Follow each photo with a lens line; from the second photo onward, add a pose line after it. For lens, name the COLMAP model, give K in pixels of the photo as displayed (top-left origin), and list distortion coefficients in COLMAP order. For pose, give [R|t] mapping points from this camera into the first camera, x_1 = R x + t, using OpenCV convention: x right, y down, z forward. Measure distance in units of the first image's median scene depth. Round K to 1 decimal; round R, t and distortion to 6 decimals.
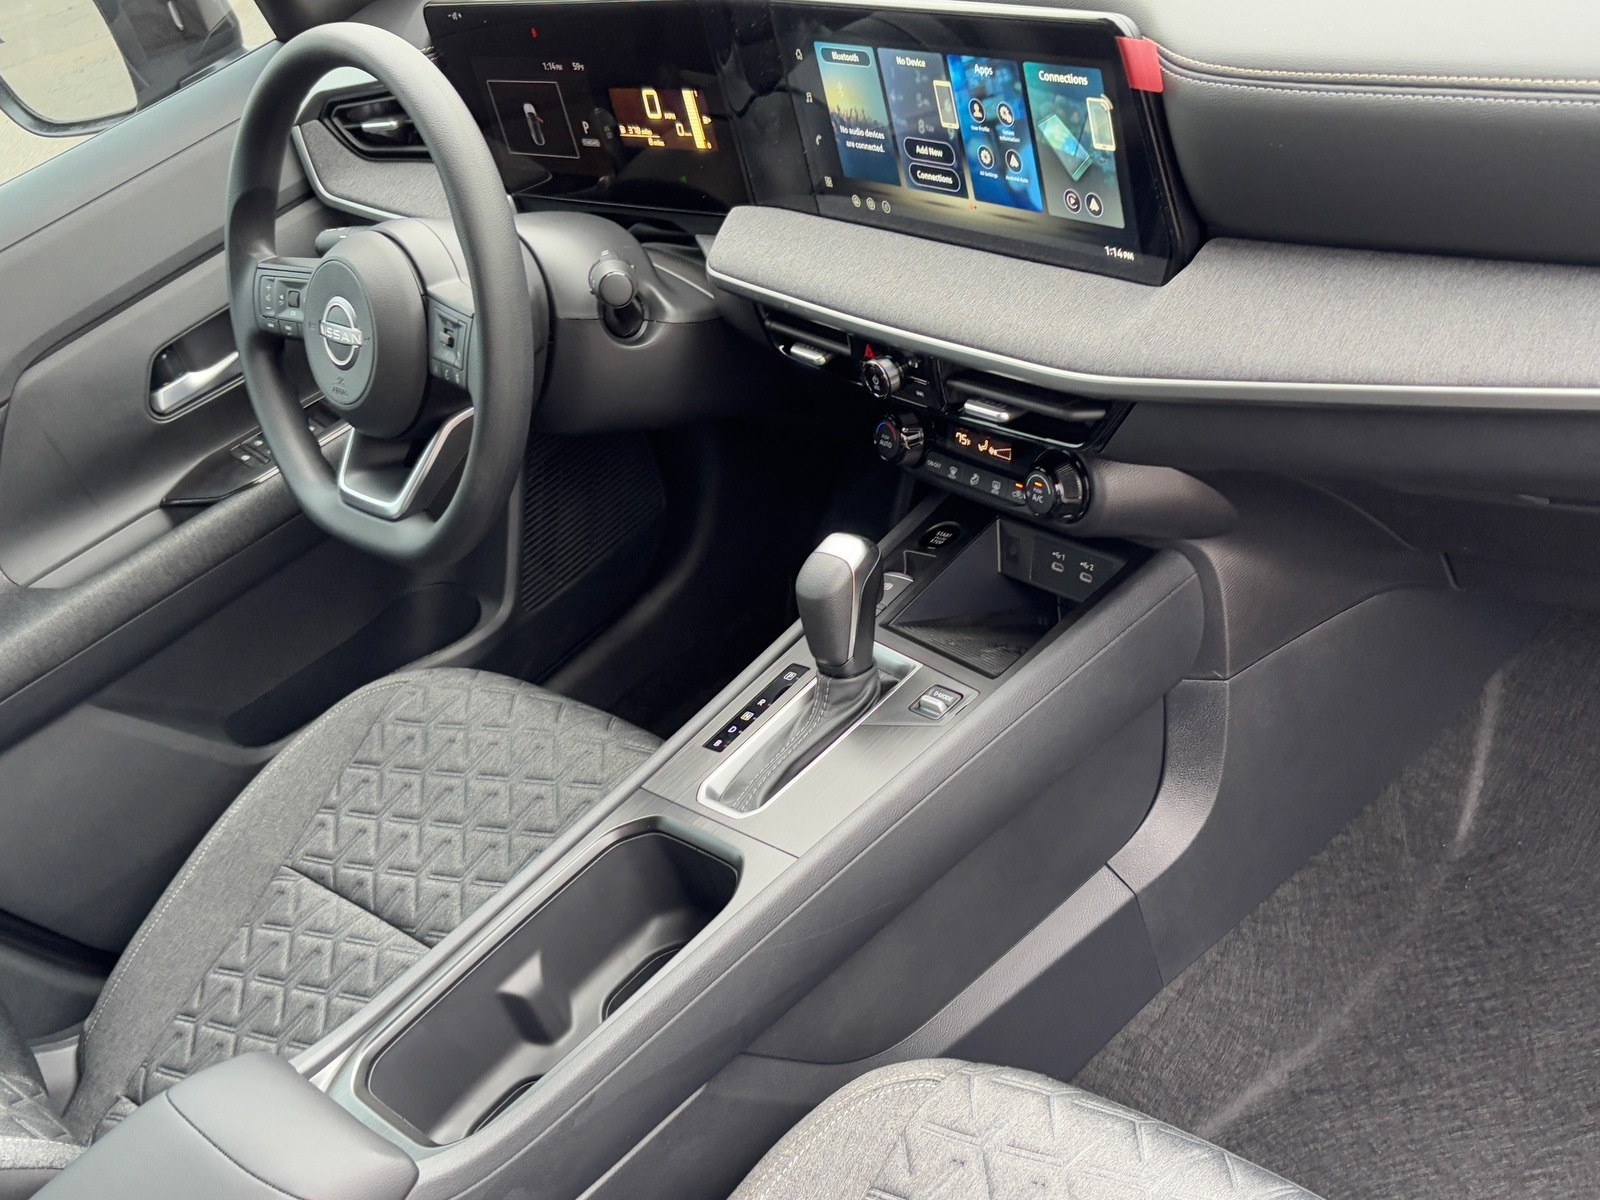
lens RADIAL K [[1846.7, 0, 815.1], [0, 1846.7, 623.0], [0, 0, 1]] dist [0.062072, 0.000000]
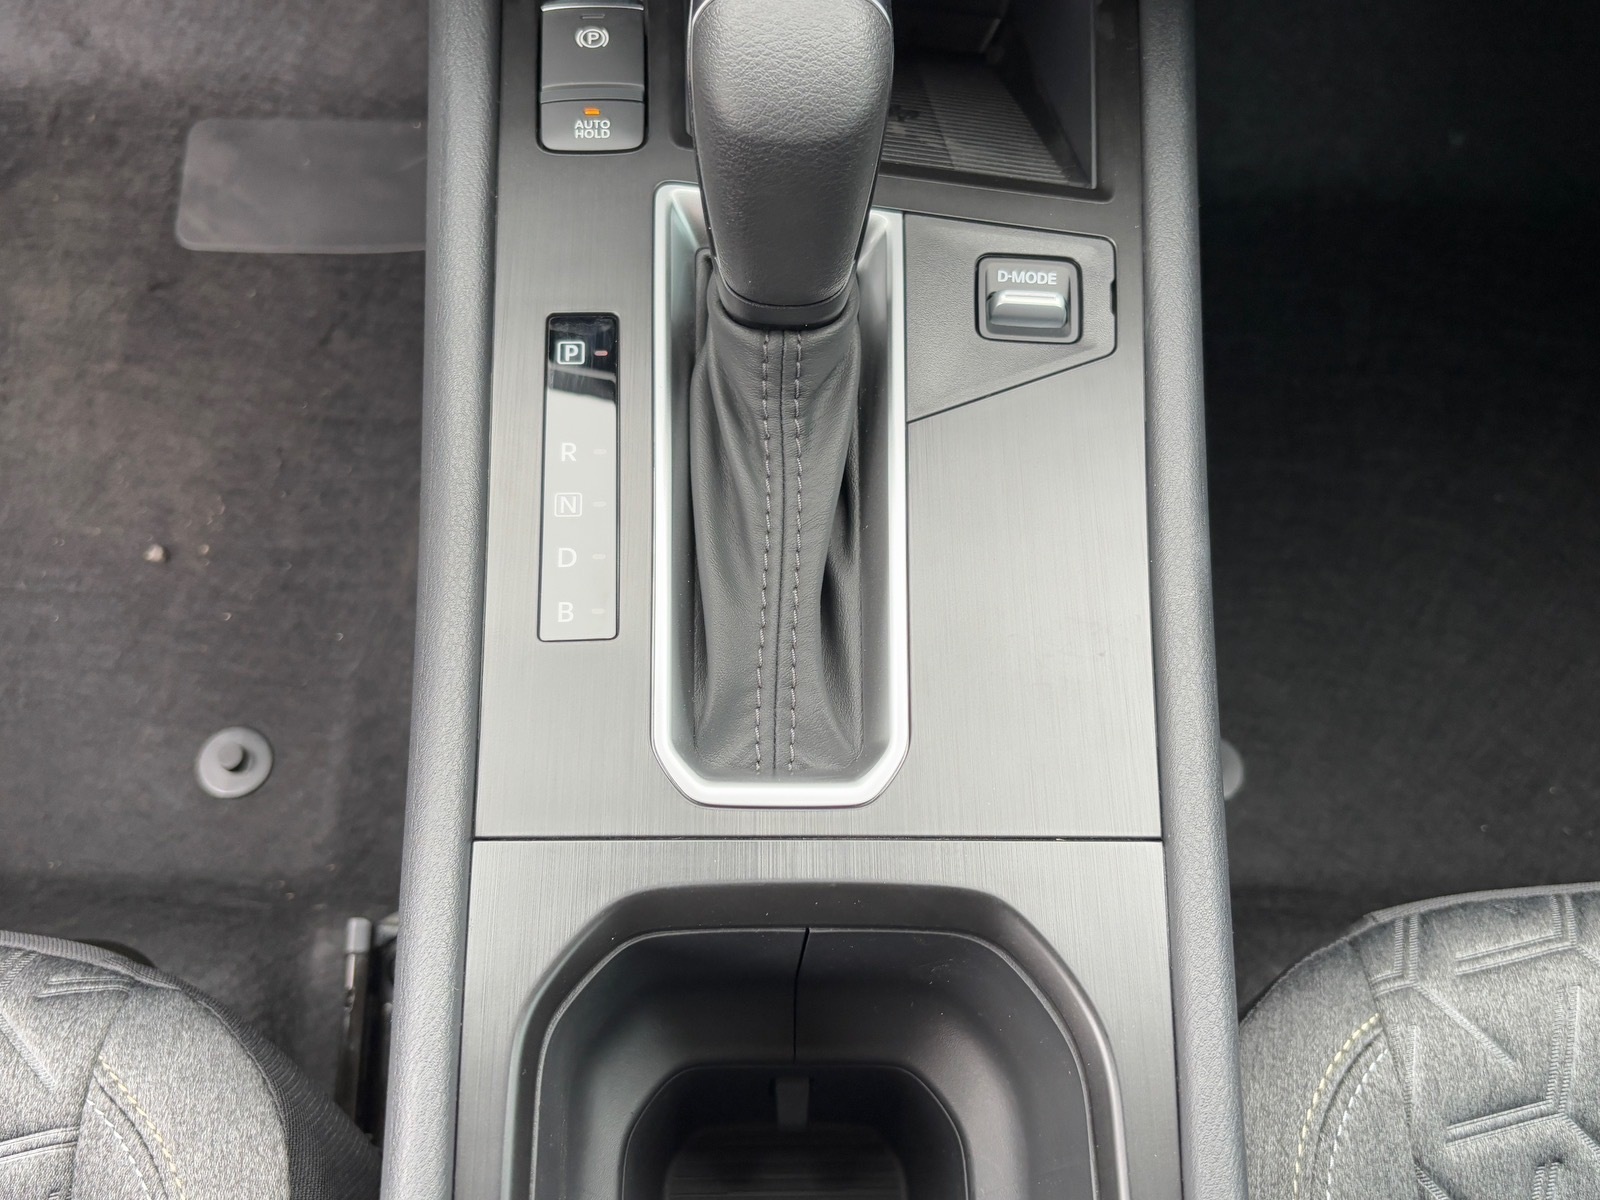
lens RADIAL K [[1525.9, 0, 813.9], [0, 1525.9, 612.9], [0, 0, 1]] dist [-0.026814, 0.000000]
pose [[0.657727, -0.483478, 0.577619, -0.202619], [0.184049, 0.846737, 0.499161, -0.078007], [-0.730425, -0.222002, 0.645906, 0.808822]]
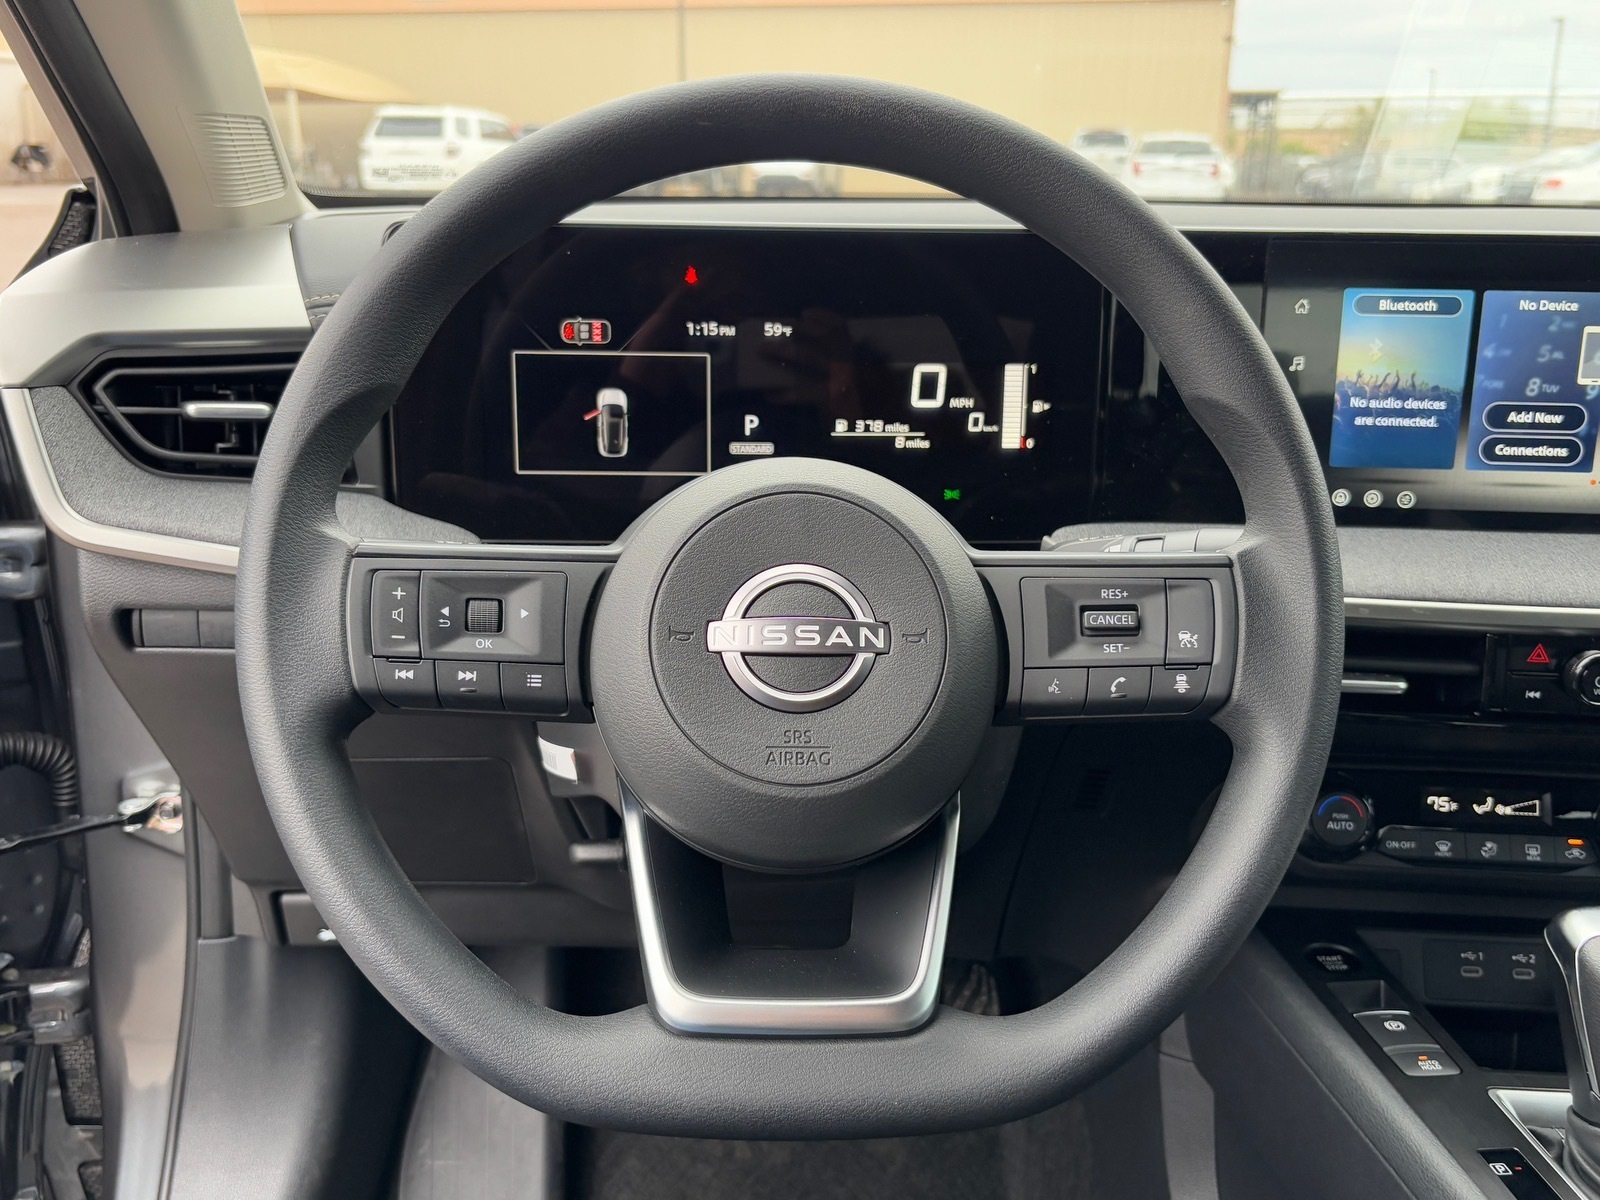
lens RADIAL K [[1429.4, 0, 790.5], [0, 1429.4, 616.1], [0, 0, 1]] dist [0.031374, -0.030902]
pose [[0.635147, 0.095696, 0.766440, -0.610507], [0.236359, 0.920613, -0.310816, -0.053011], [-0.735338, 0.378569, 0.562106, 0.896275]]
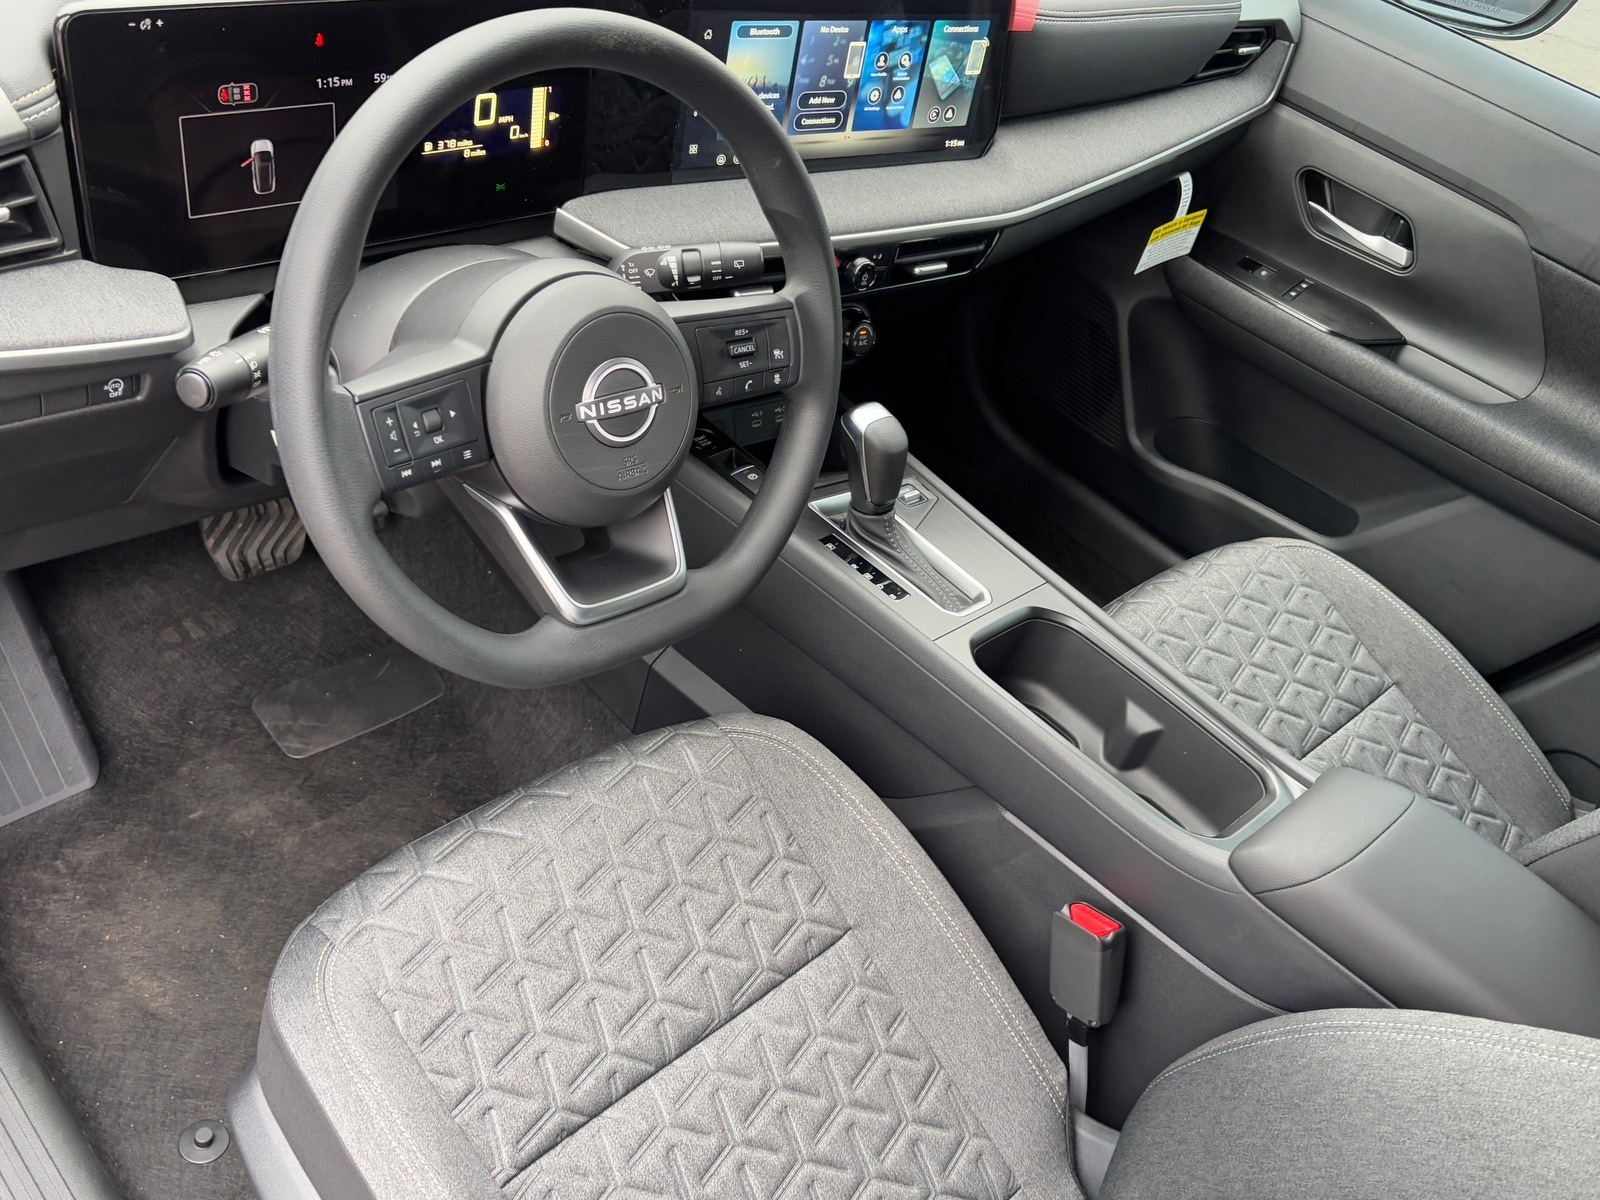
lens RADIAL K [[1429.4, 0, 789.6], [0, 1429.4, 610.1], [0, 0, 1]] dist [0.031374, -0.030902]
pose [[-0.032831, -0.379161, 0.924748, -0.986716], [0.363345, 0.857412, 0.364452, -0.315930], [-0.931076, 0.347968, 0.109617, 1.011039]]
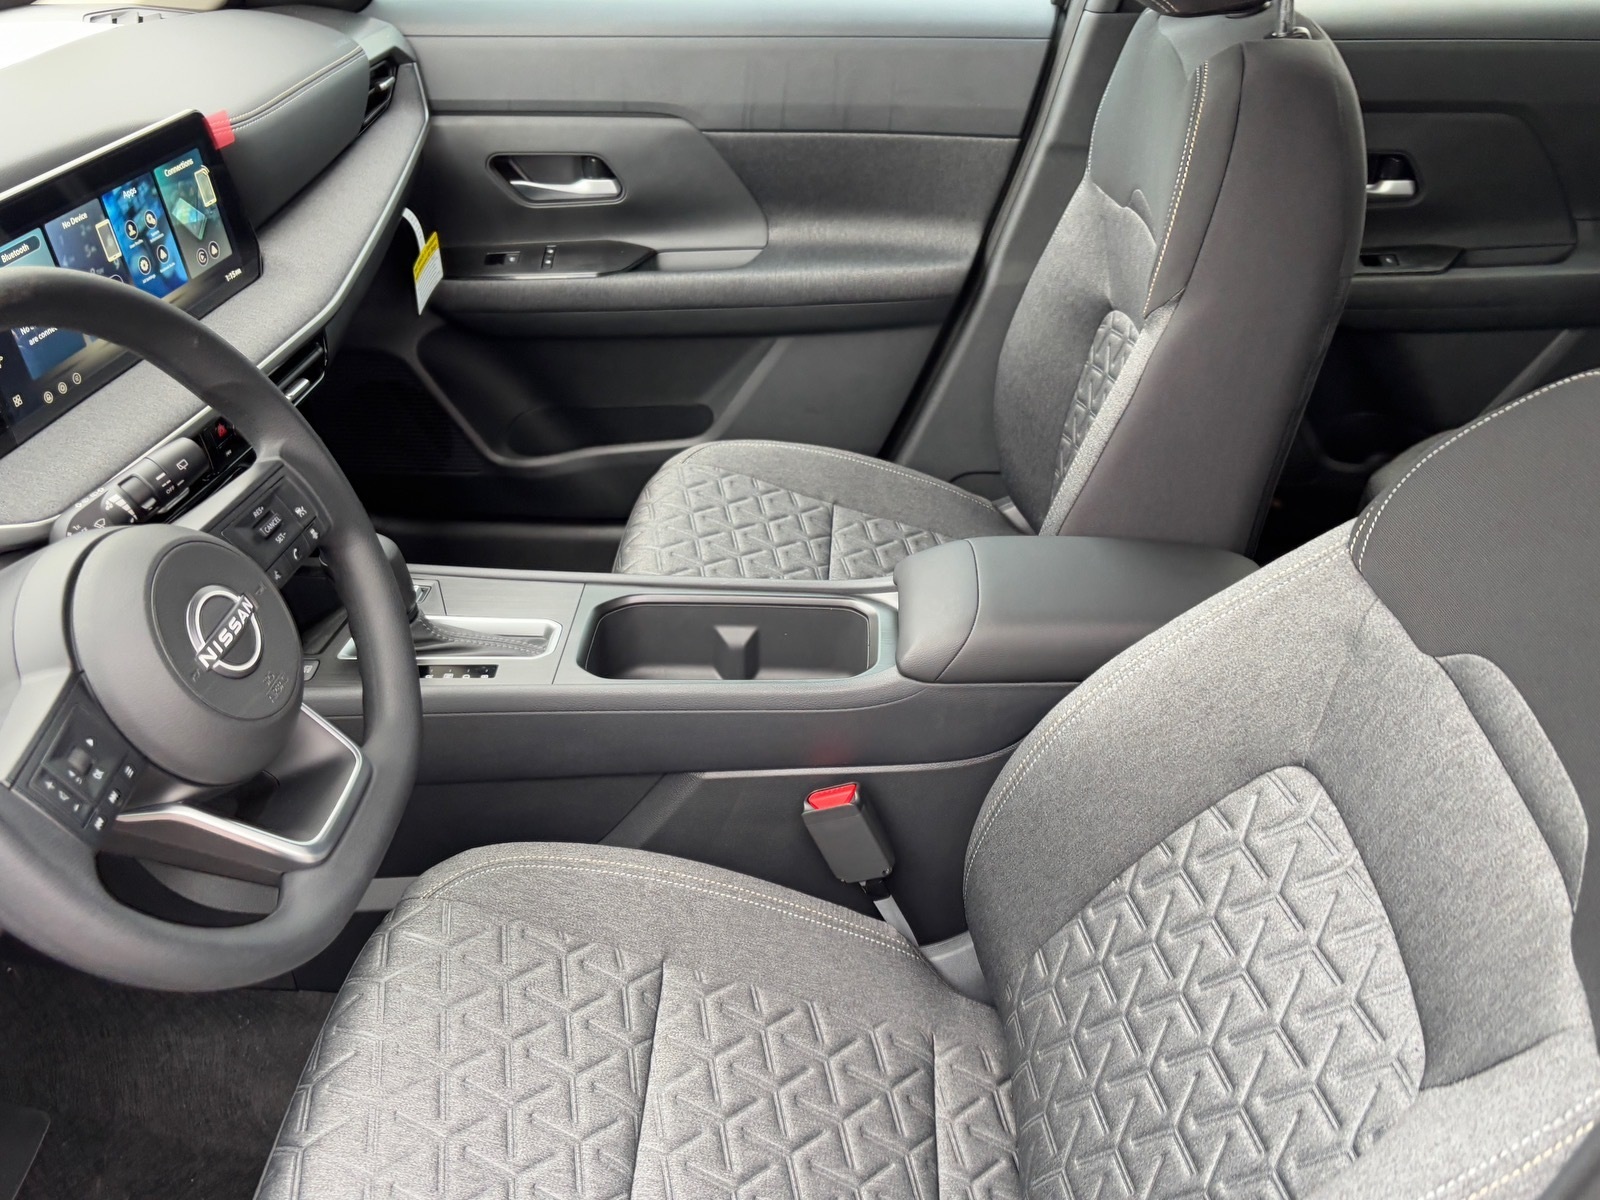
lens RADIAL K [[1429.4, 0, 814.8], [0, 1429.4, 590.4], [0, 0, 1]] dist [0.031374, -0.030902]
pose [[-0.633364, -0.119901, 0.764509, -0.955027], [0.595063, 0.556115, 0.580203, -0.405671], [-0.494722, 0.822411, -0.280875, 1.166160]]
